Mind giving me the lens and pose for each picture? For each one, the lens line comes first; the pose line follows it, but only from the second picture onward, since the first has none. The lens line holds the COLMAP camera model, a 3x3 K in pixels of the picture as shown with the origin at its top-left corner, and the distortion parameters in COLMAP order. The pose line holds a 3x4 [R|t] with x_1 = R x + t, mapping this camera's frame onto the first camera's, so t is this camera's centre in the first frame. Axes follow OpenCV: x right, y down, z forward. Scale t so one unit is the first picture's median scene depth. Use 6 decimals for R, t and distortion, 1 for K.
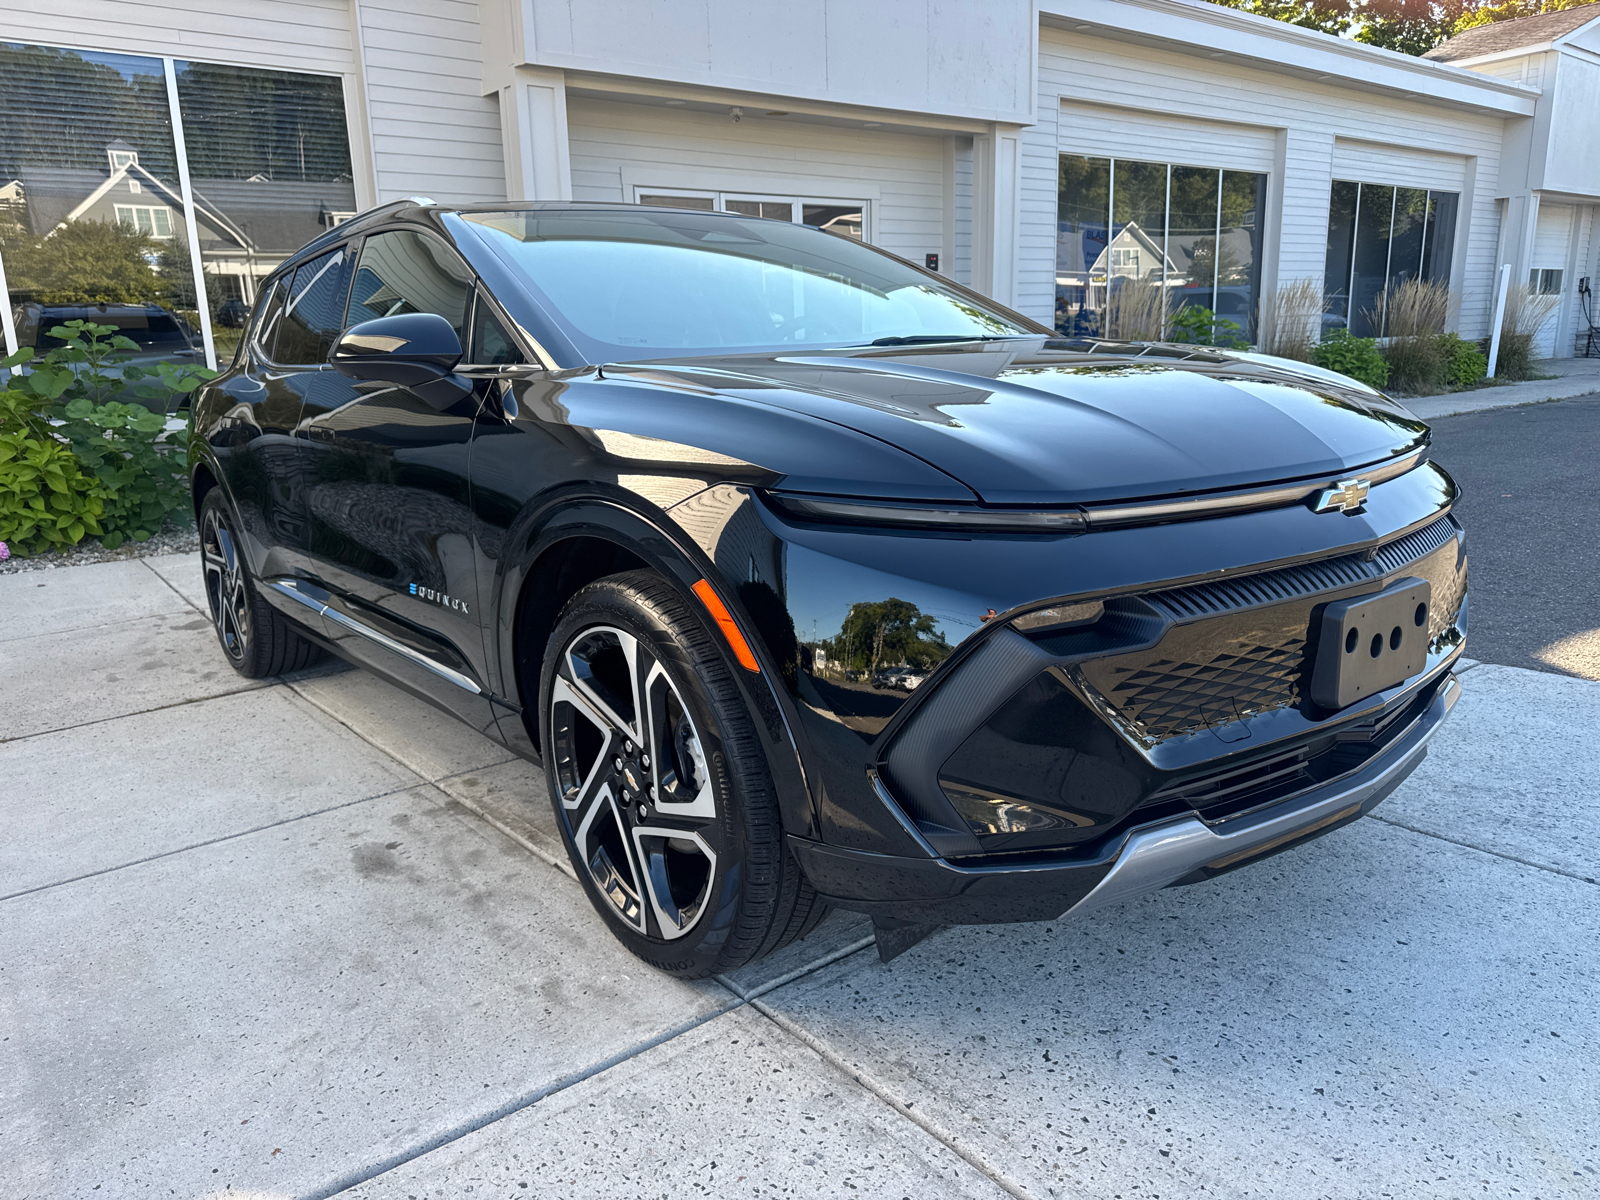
lens RADIAL K [[1133.4, 0, 802.4], [0, 1133.4, 596.5], [0, 0, 1]] dist [0.013829, -0.022115]
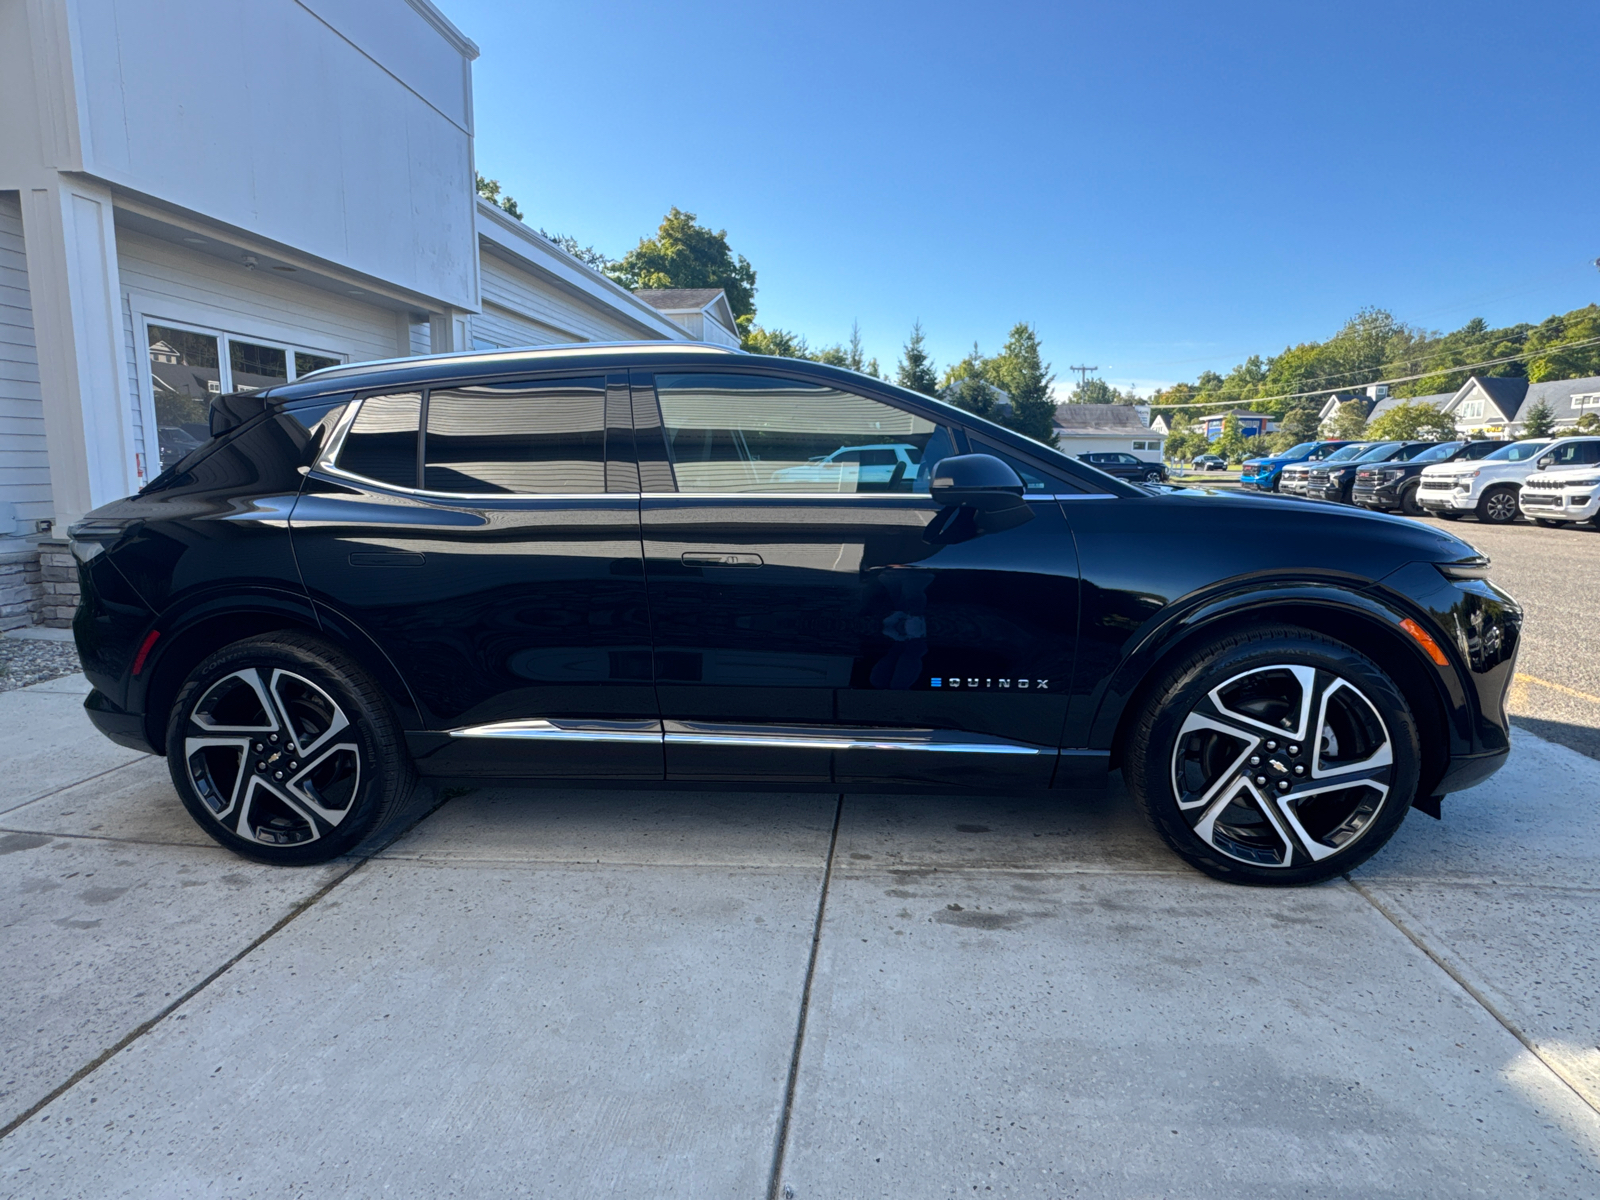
lens RADIAL K [[867.6, 0, 801.8], [0, 867.6, 602.4], [0, 0, 1]] dist [-0.002953, 0.001364]
pose [[0.707553, -0.075274, 0.702640, -1.066253], [0.136122, 0.990207, -0.030994, -0.080448], [-0.693426, 0.117575, 0.710871, 0.449176]]
